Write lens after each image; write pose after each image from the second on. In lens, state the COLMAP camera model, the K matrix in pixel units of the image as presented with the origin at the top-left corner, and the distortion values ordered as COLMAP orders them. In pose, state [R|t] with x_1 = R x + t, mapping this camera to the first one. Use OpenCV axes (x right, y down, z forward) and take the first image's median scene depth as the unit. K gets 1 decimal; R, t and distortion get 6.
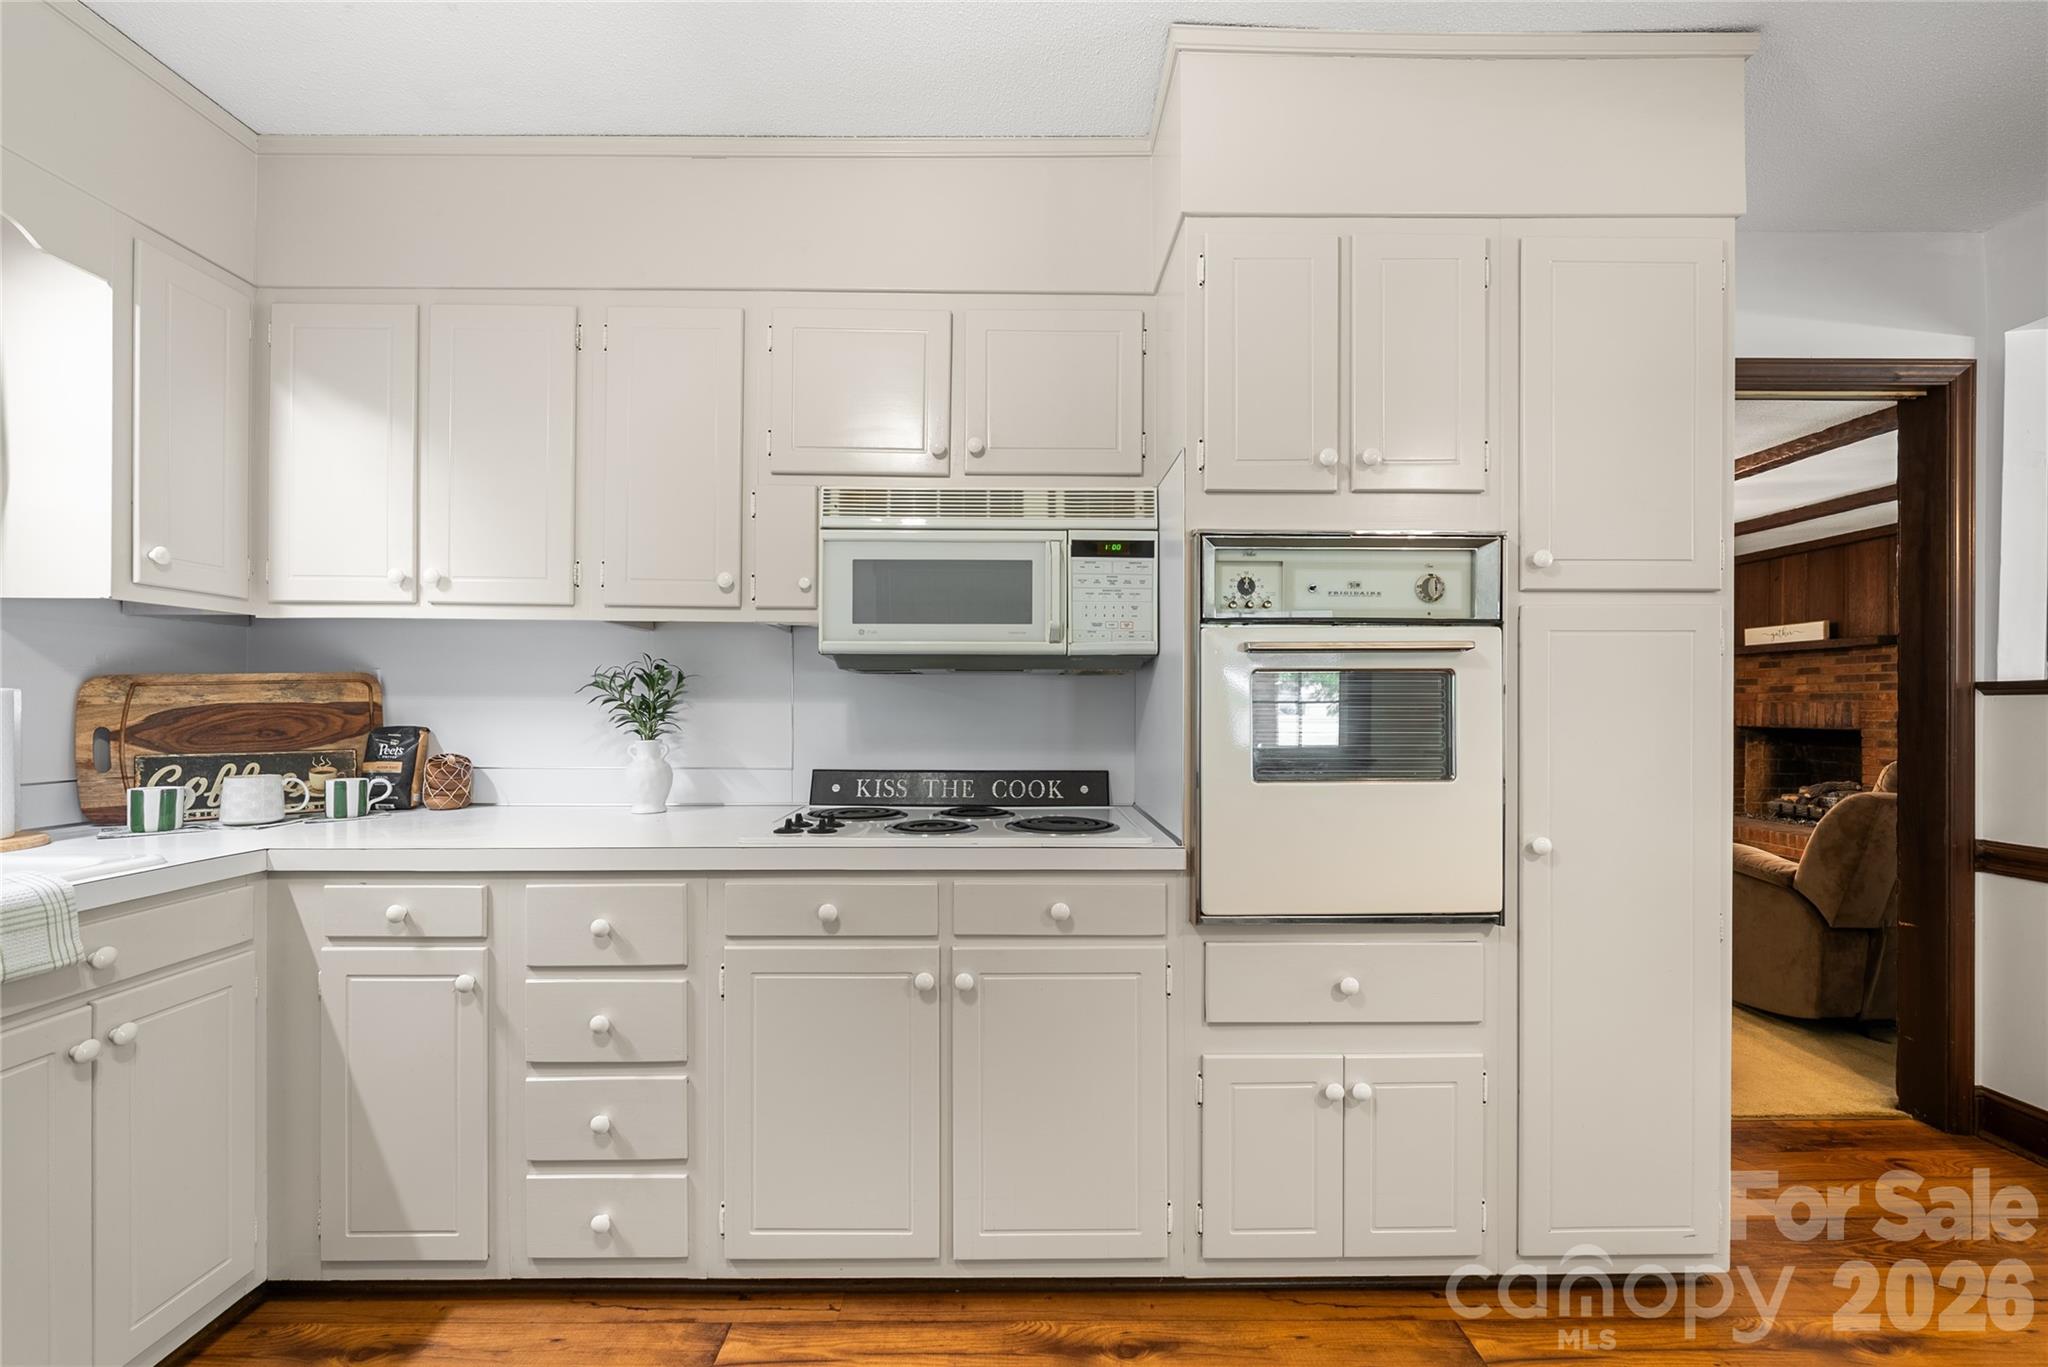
lens RADIAL K [[812.5, 0, 1019.3], [0, 812.5, 704.0], [0, 0, 1]] dist [-0.003795, -0.000125]
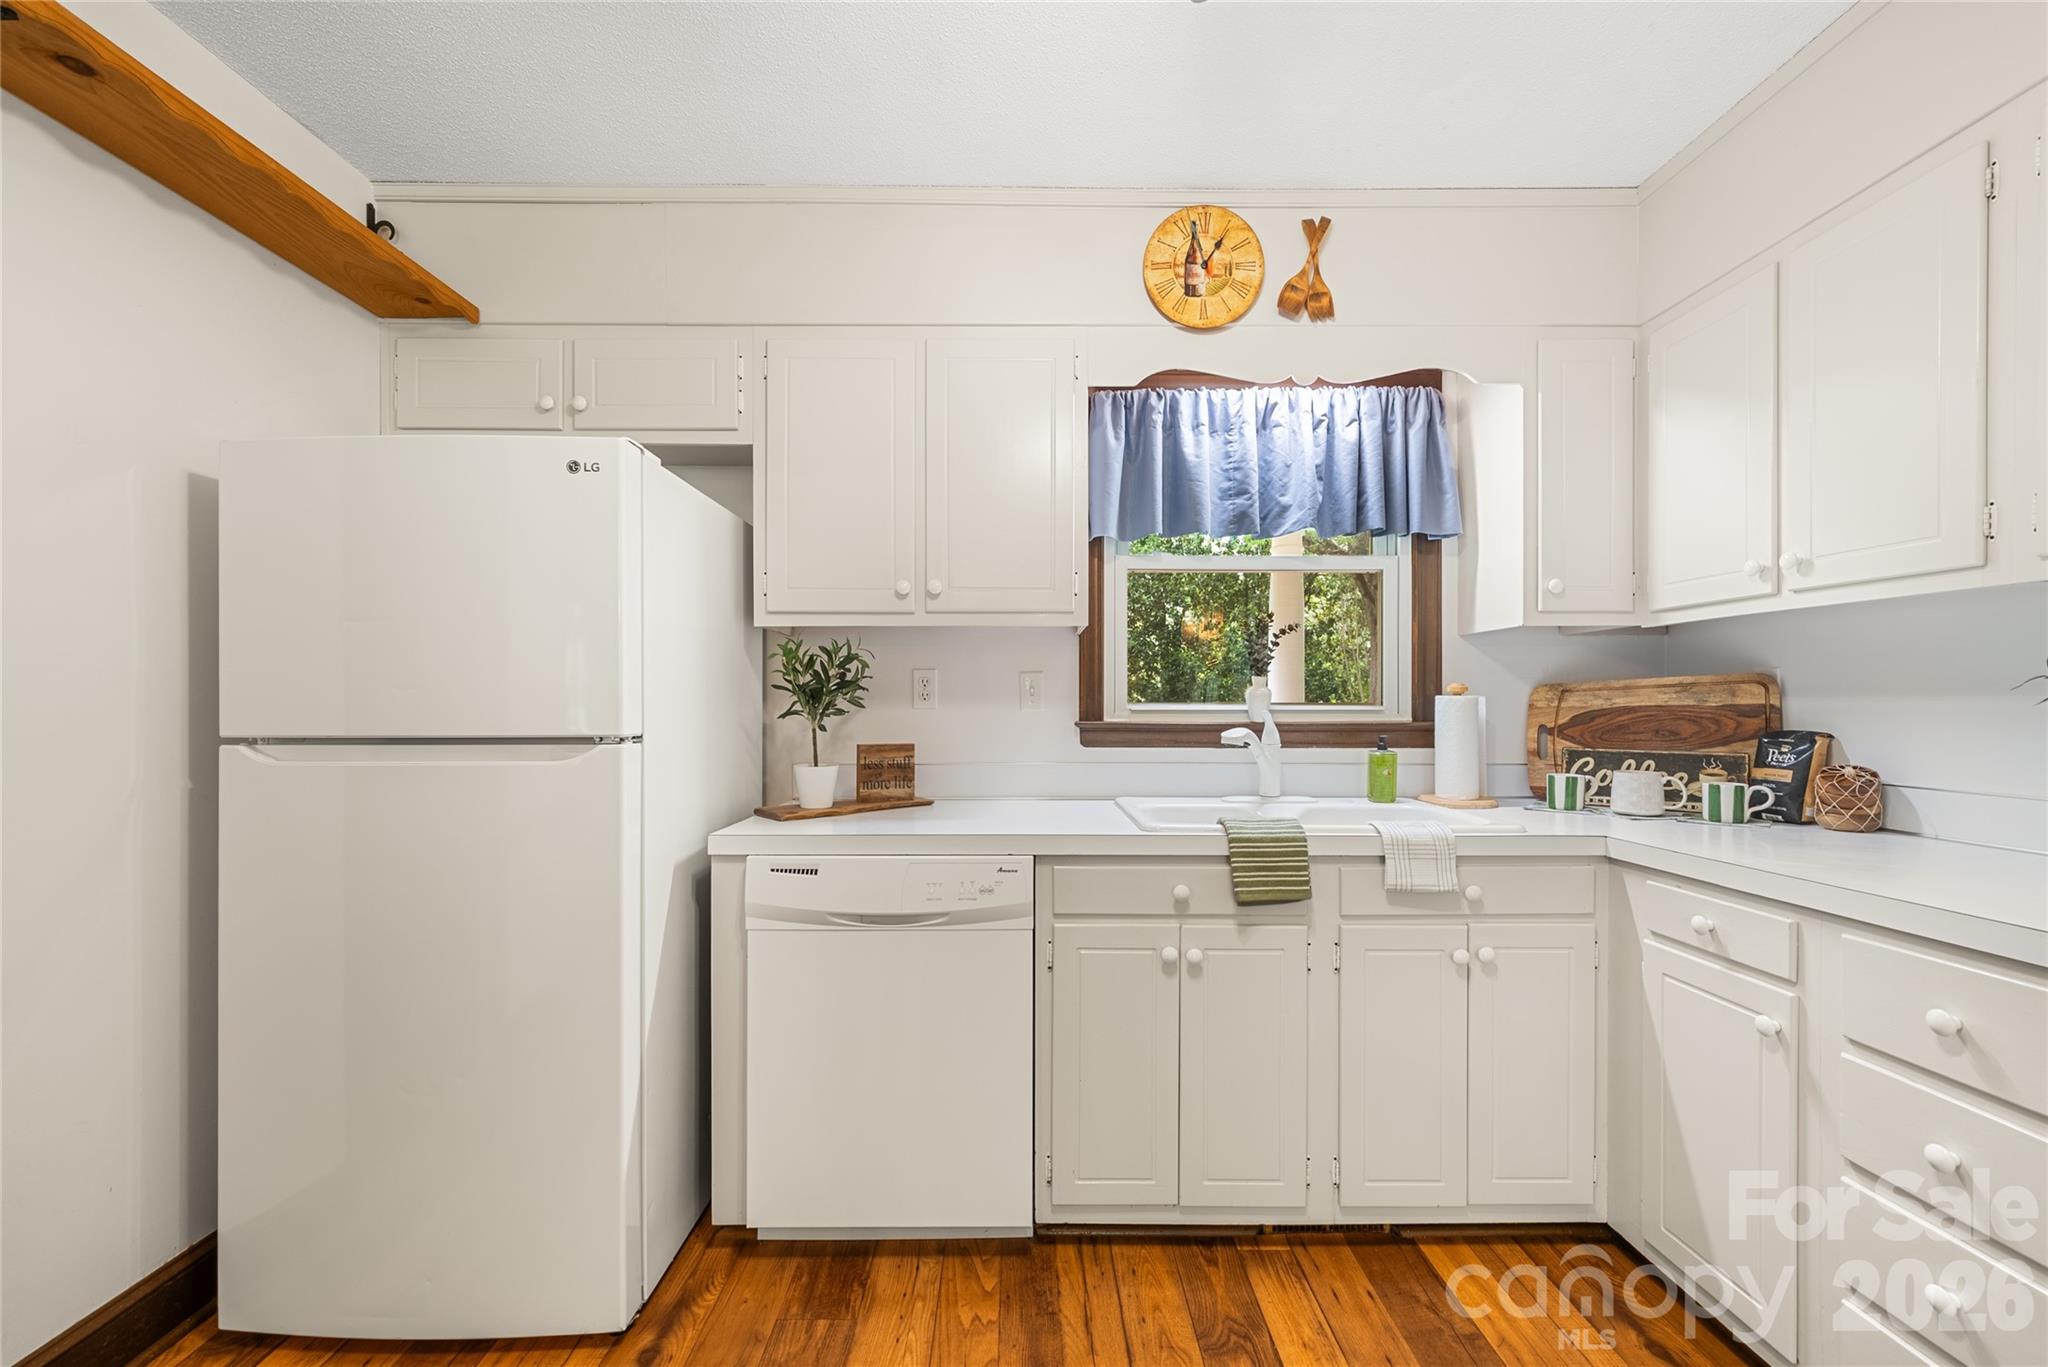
lens RADIAL K [[811.3, 0, 1022.6], [0, 811.3, 710.6], [0, 0, 1]] dist [-0.003796, 0.000162]
pose [[-0.007018, 0.003275, -0.999970, 0.186242], [0.002348, 0.999992, 0.003259, 0.000128], [0.999973, -0.002325, -0.007026, 0.199450]]
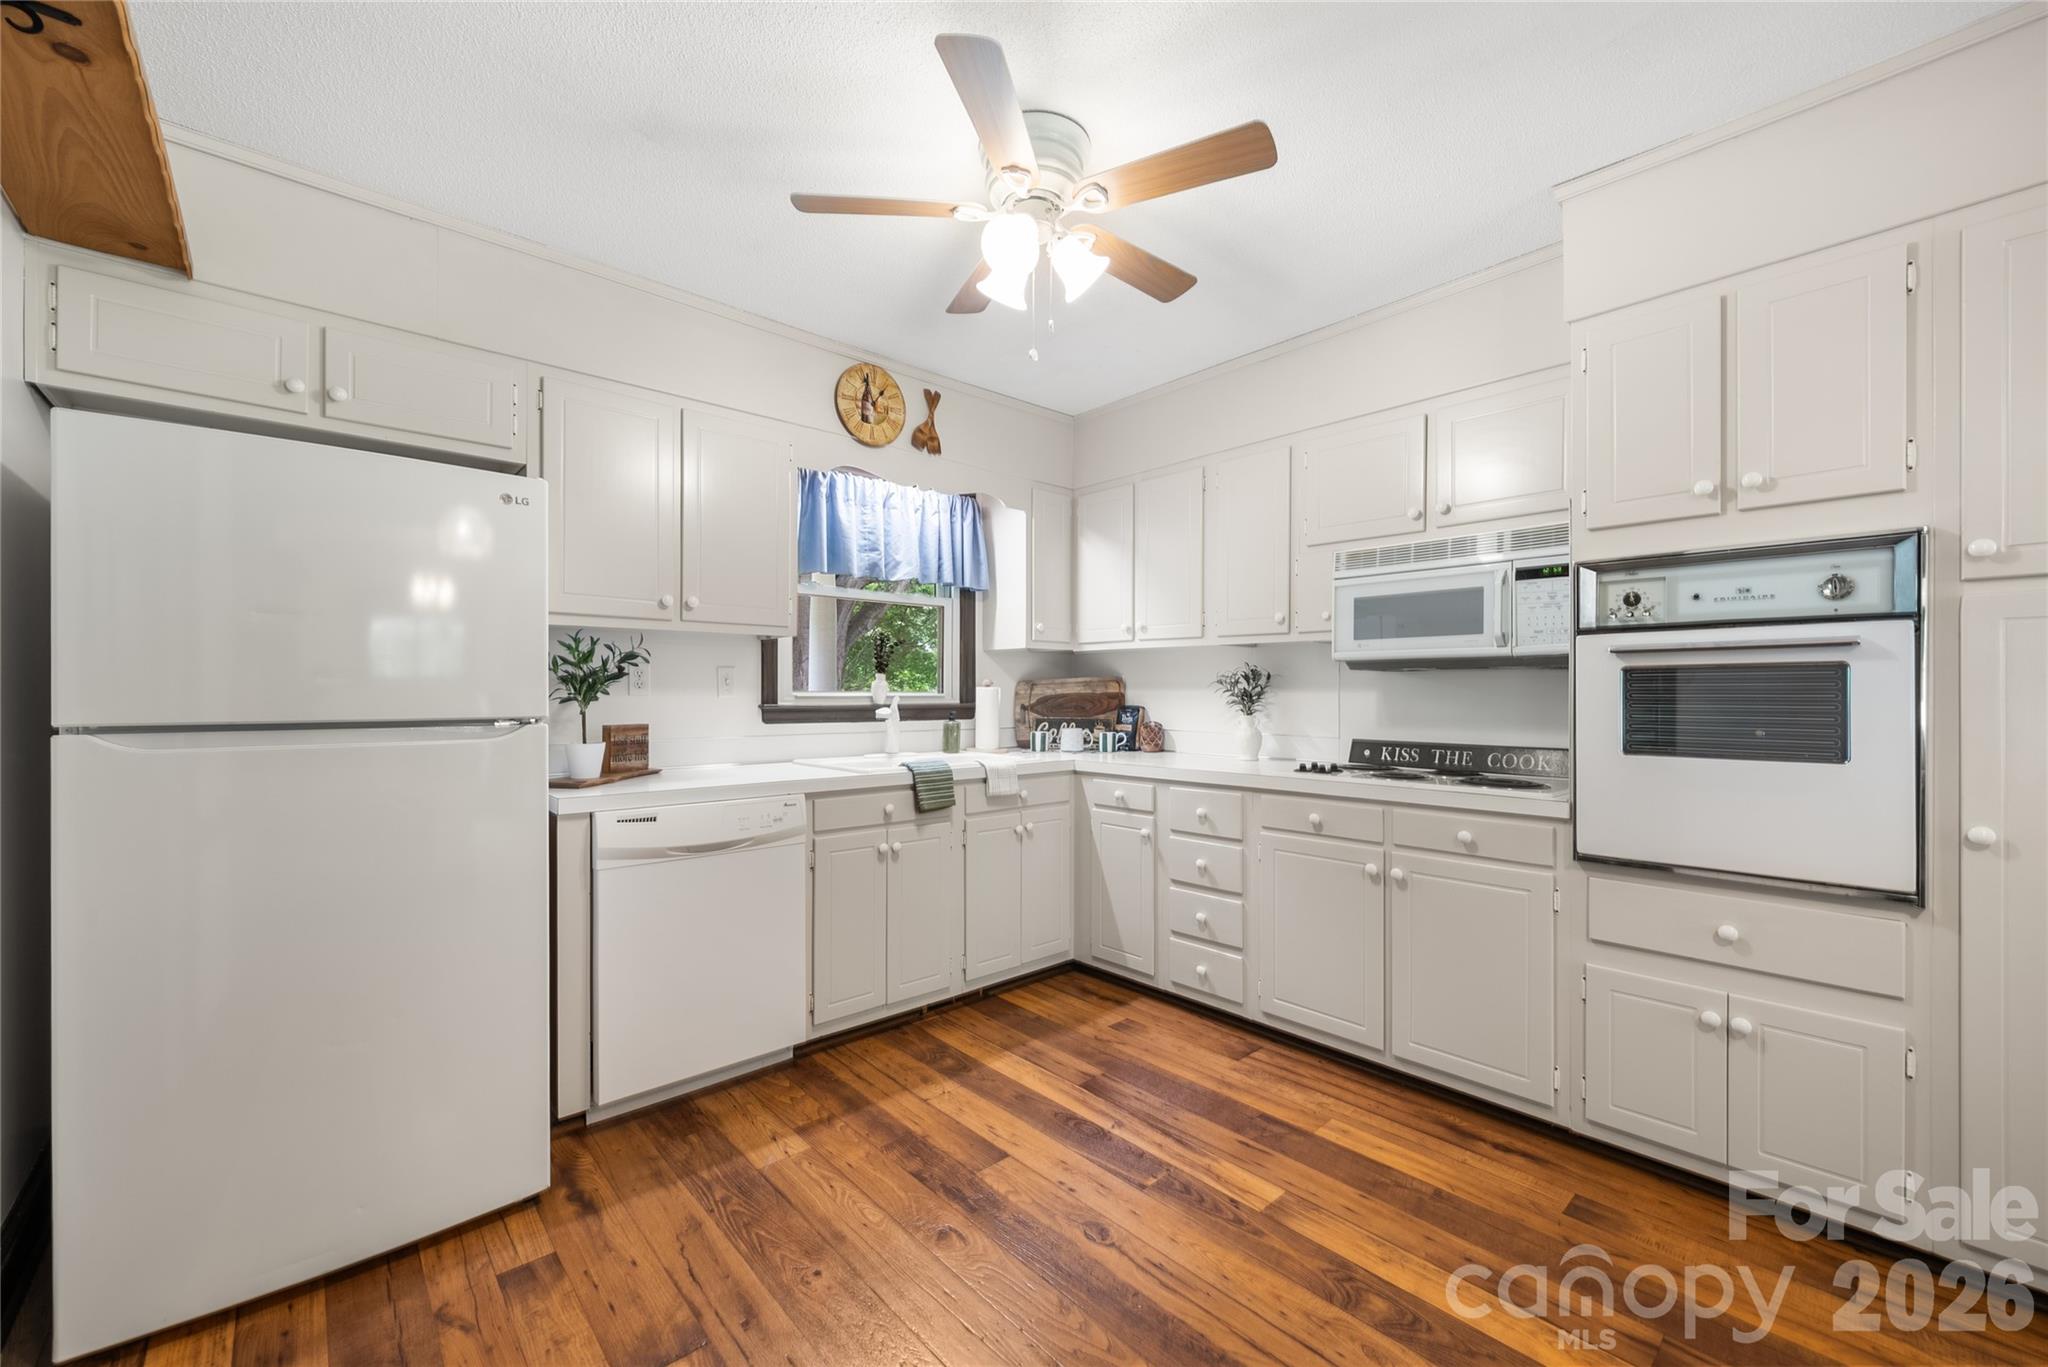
lens RADIAL K [[811.3, 0, 1016.6], [0, 811.3, 704.0], [0, 0, 1]] dist [-0.003796, 0.000162]
pose [[0.656940, 0.008978, -0.753889, 0.599405], [0.001915, 0.999906, 0.013576, -0.002511], [0.753940, -0.010362, 0.656861, -0.535913]]
